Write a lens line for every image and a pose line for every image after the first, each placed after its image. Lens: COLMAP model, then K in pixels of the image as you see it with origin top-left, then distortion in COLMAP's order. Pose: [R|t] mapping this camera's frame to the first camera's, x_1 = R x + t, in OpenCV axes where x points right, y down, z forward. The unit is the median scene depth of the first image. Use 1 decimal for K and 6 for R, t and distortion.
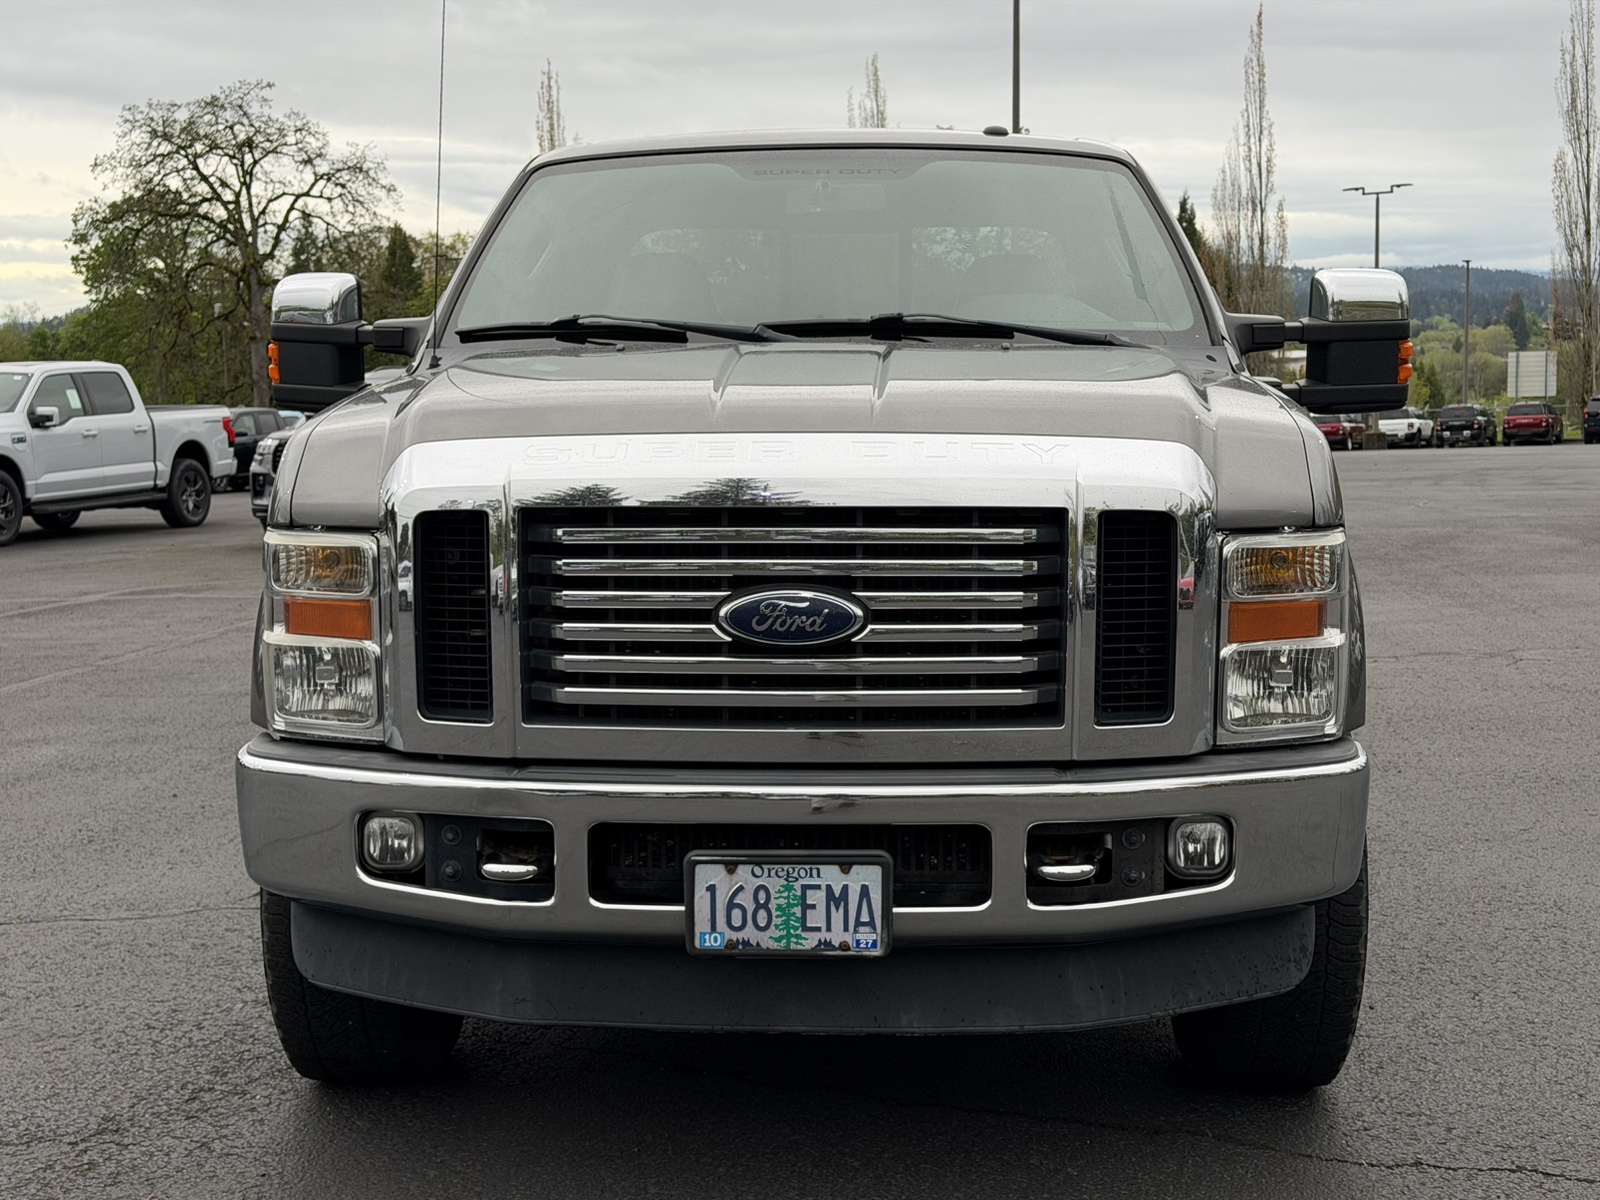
lens RADIAL K [[2201.8, 0, 800.0], [0, 2201.8, 600.0], [0, 0, 1]] dist [0.170840, -0.103394]
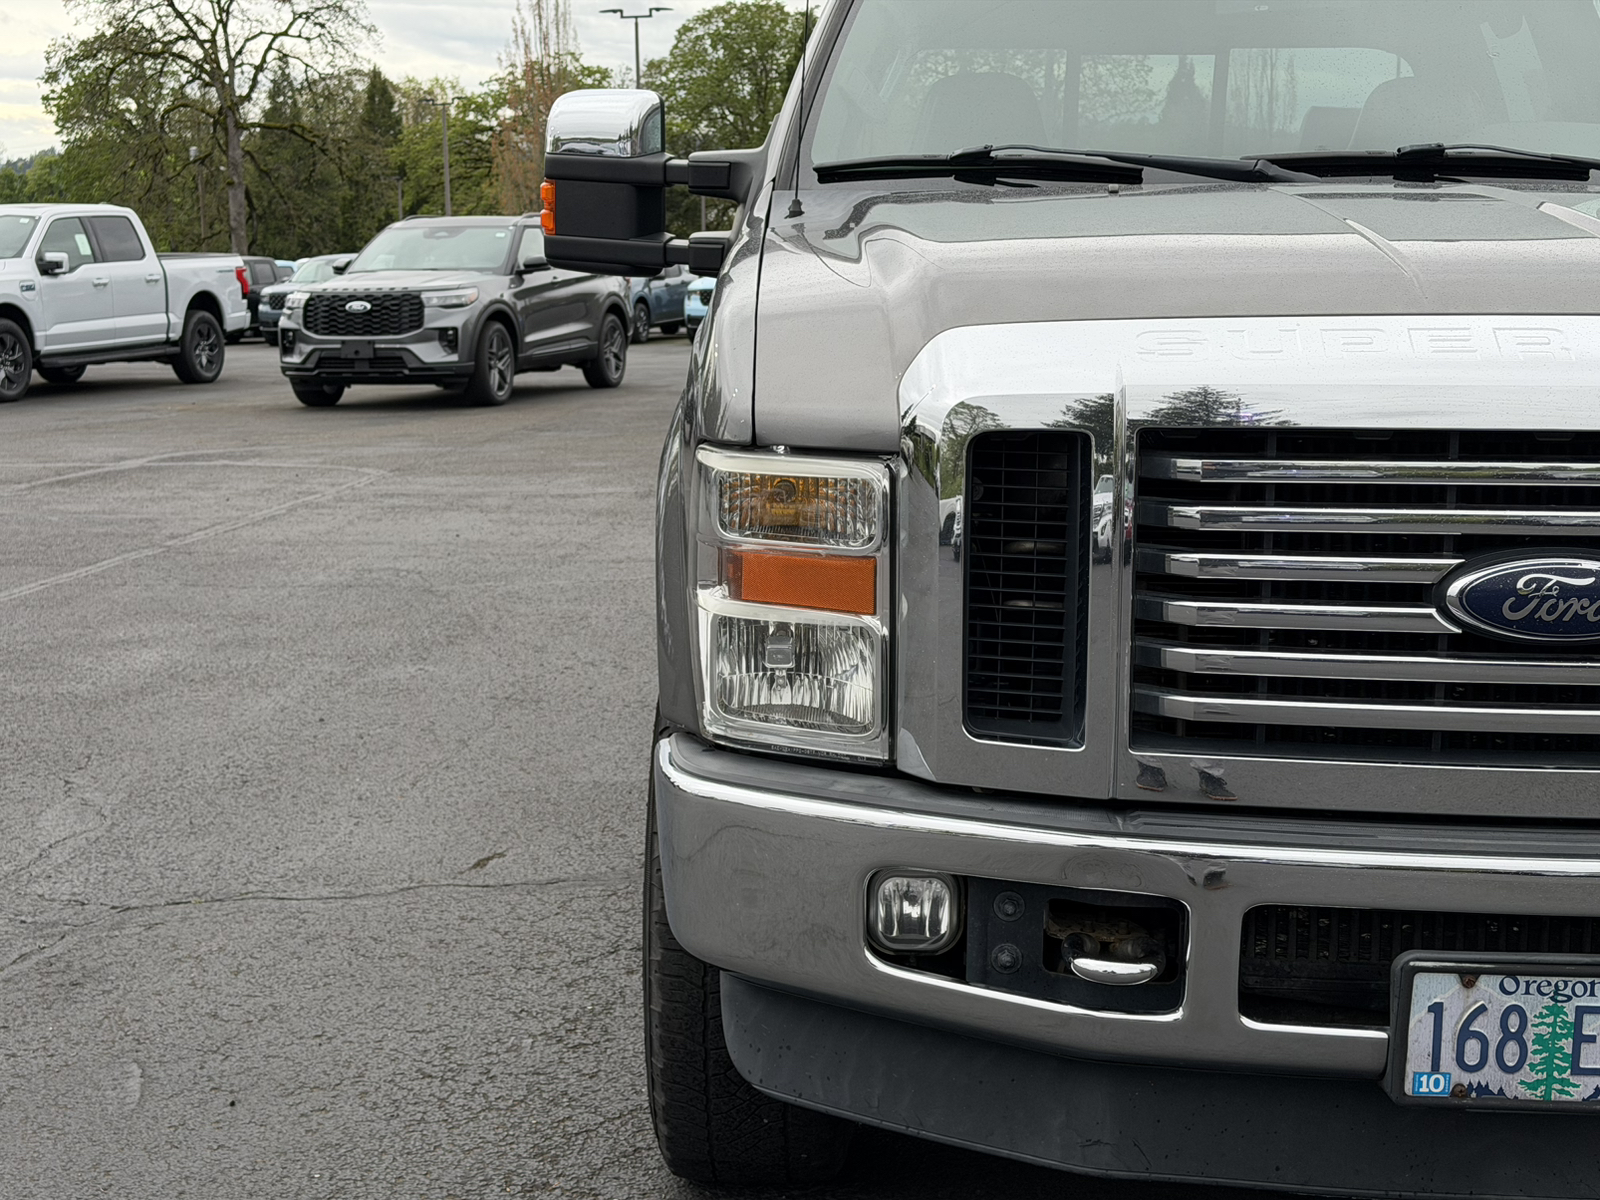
lens RADIAL K [[2203.0, 0, 800.0], [0, 2203.0, 600.0], [0, 0, 1]] dist [0.184772, -0.304252]
pose [[0.999840, 0.012202, 0.013059, -0.095872], [-0.013005, 0.997913, 0.063255, -0.012527], [-0.012260, -0.063415, 0.997912, 0.135461]]
